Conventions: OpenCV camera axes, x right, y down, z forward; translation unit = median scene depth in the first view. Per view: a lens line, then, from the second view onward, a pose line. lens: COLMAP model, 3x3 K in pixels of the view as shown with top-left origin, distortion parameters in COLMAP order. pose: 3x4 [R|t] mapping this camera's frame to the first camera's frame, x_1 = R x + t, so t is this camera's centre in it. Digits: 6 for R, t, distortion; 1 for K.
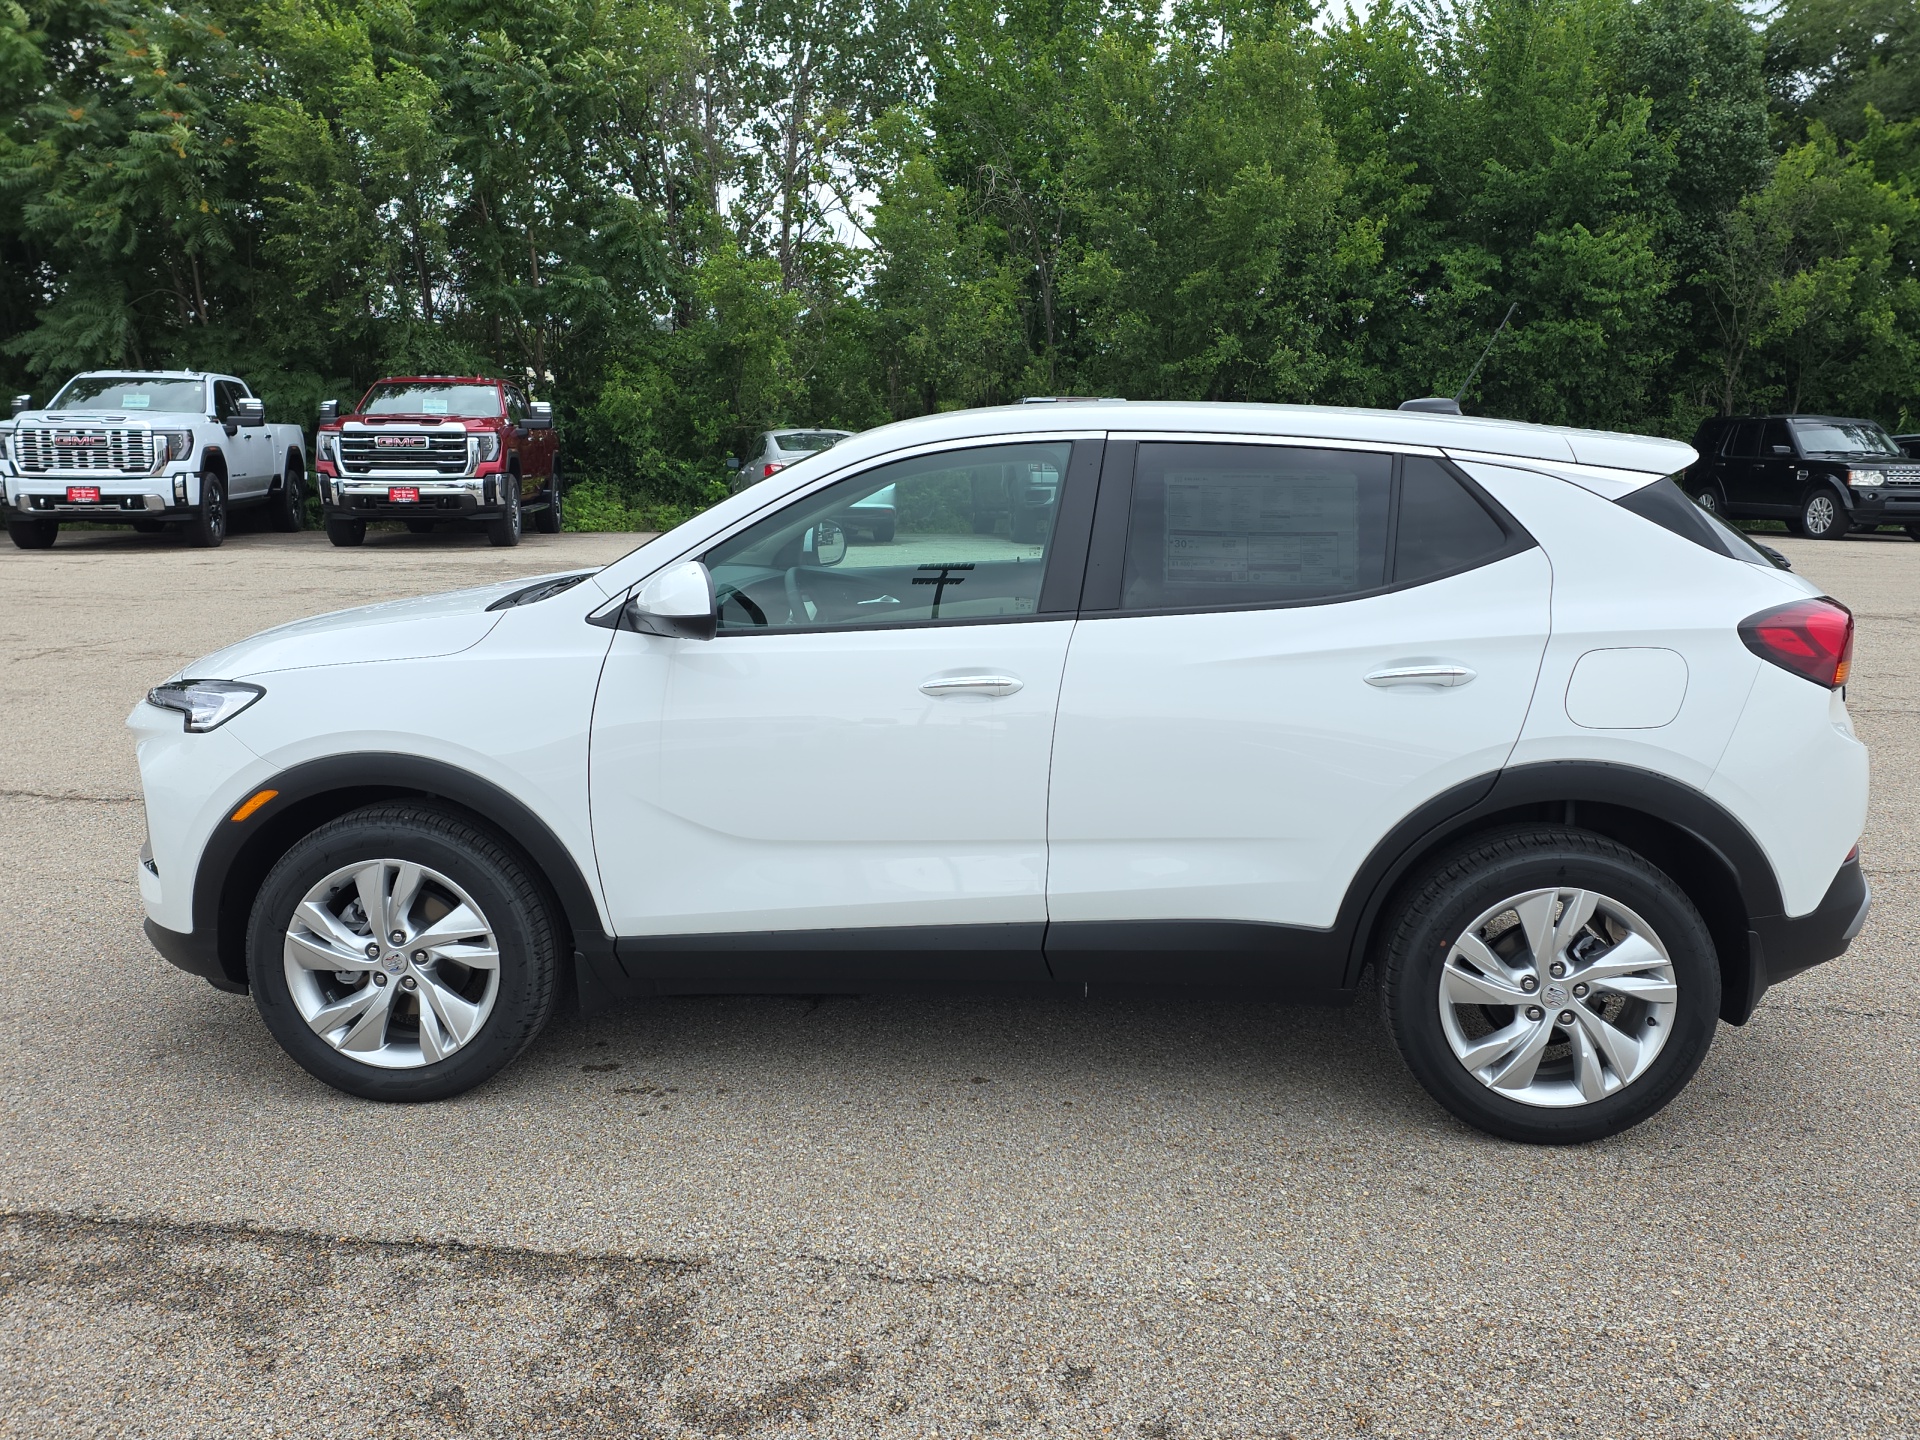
lens RADIAL K [[1577.6, 0, 960.0], [0, 1577.6, 720.0], [0, 0, 1]] dist [0.111847, -0.120566]
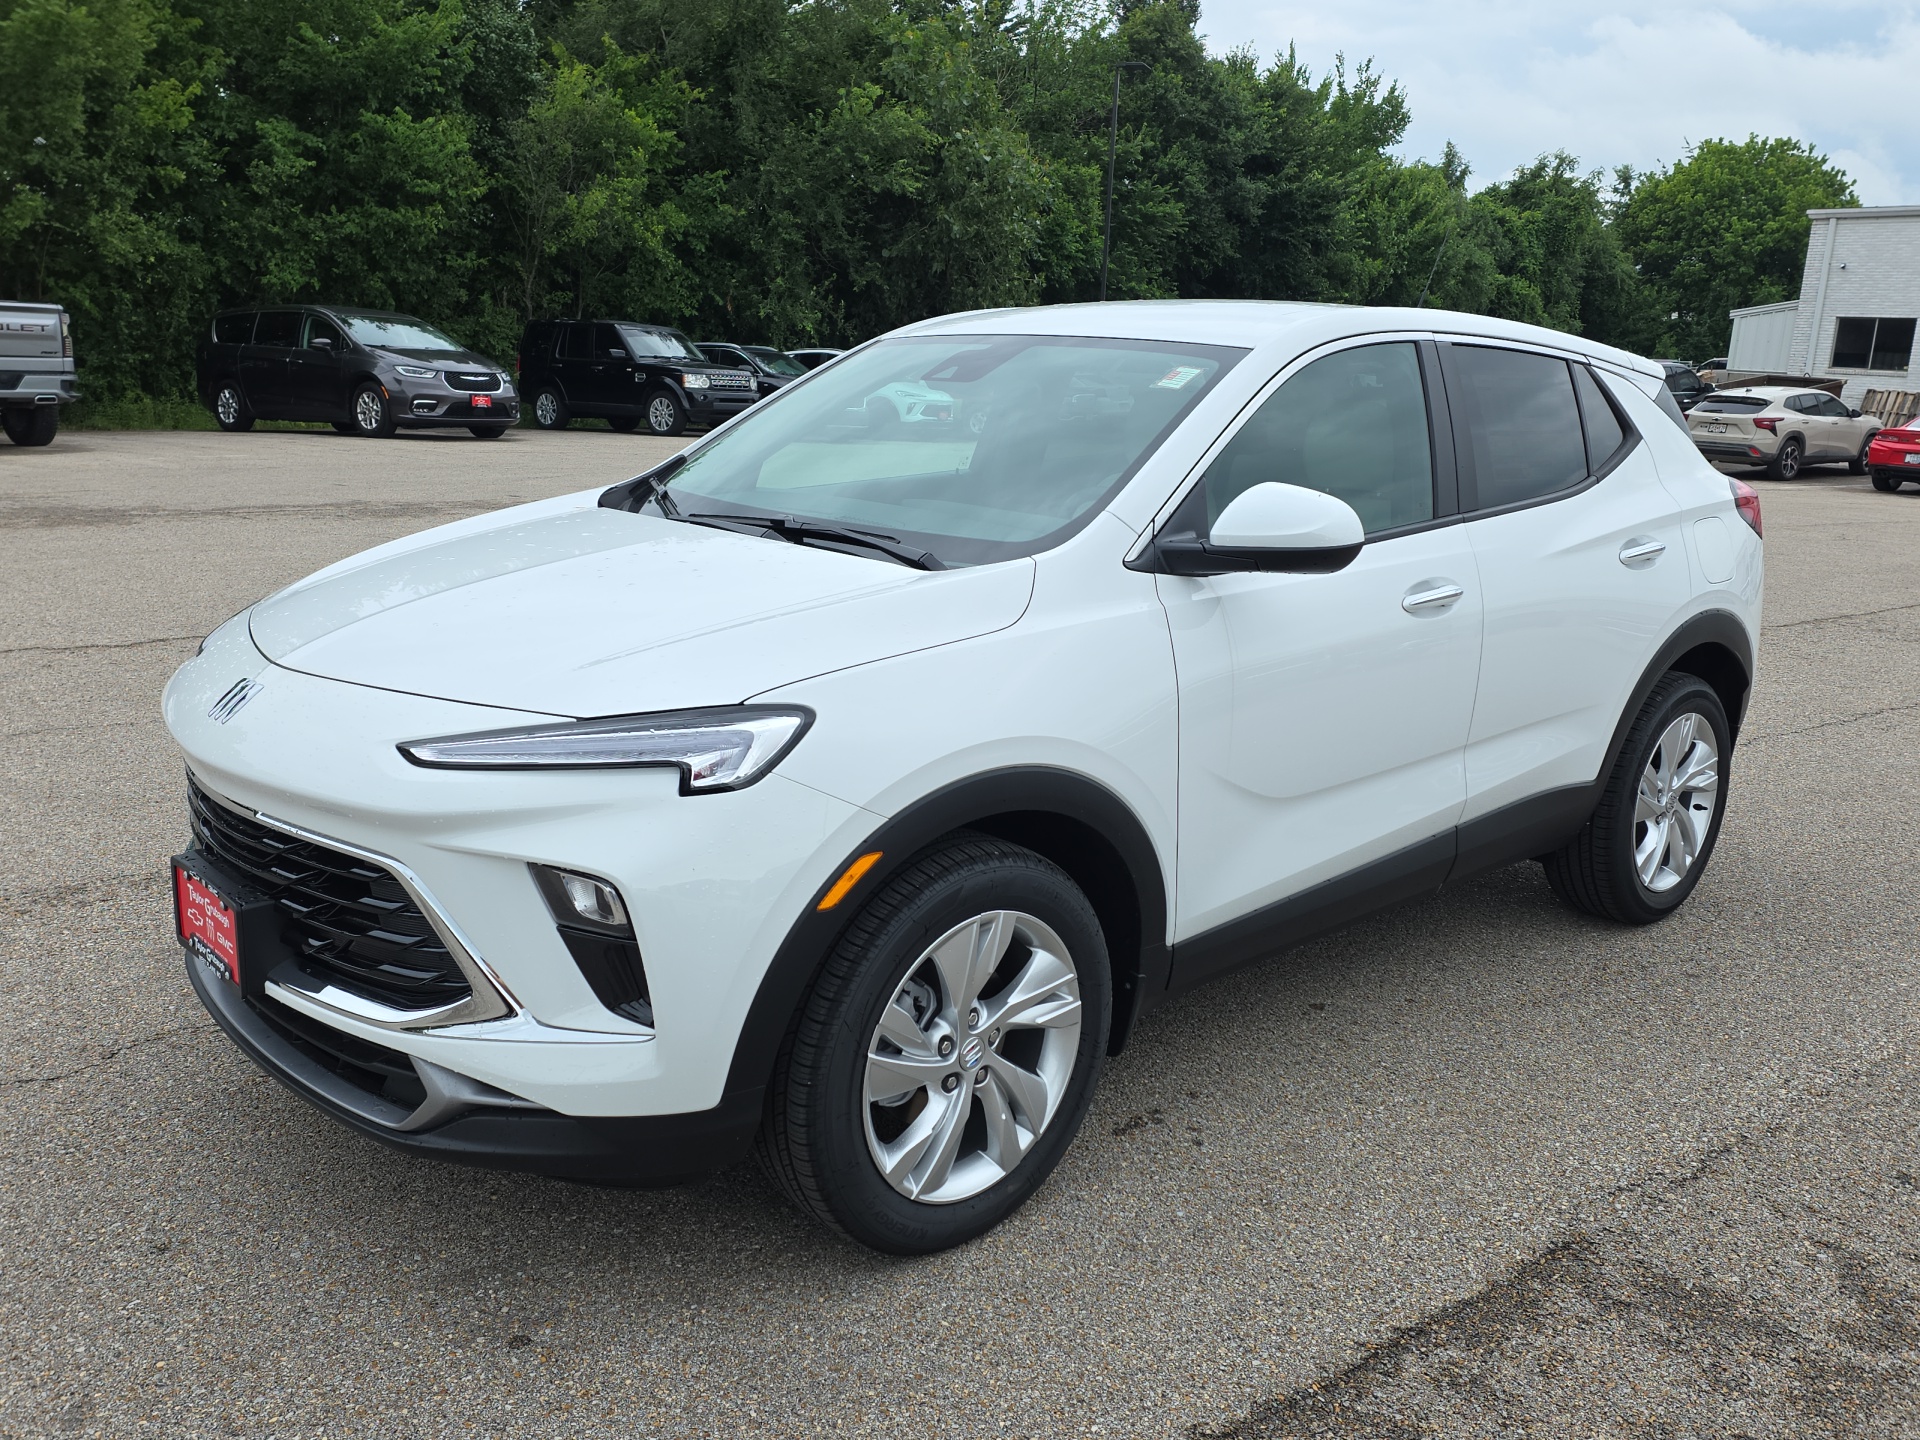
lens RADIAL K [[1577.6, 0, 960.0], [0, 1577.6, 720.0], [0, 0, 1]] dist [0.111847, -0.120566]
pose [[0.690200, -0.146299, 0.708675, -0.137811], [0.101263, 0.989240, 0.105596, -0.012461], [-0.716498, -0.001120, 0.697588, 0.081079]]
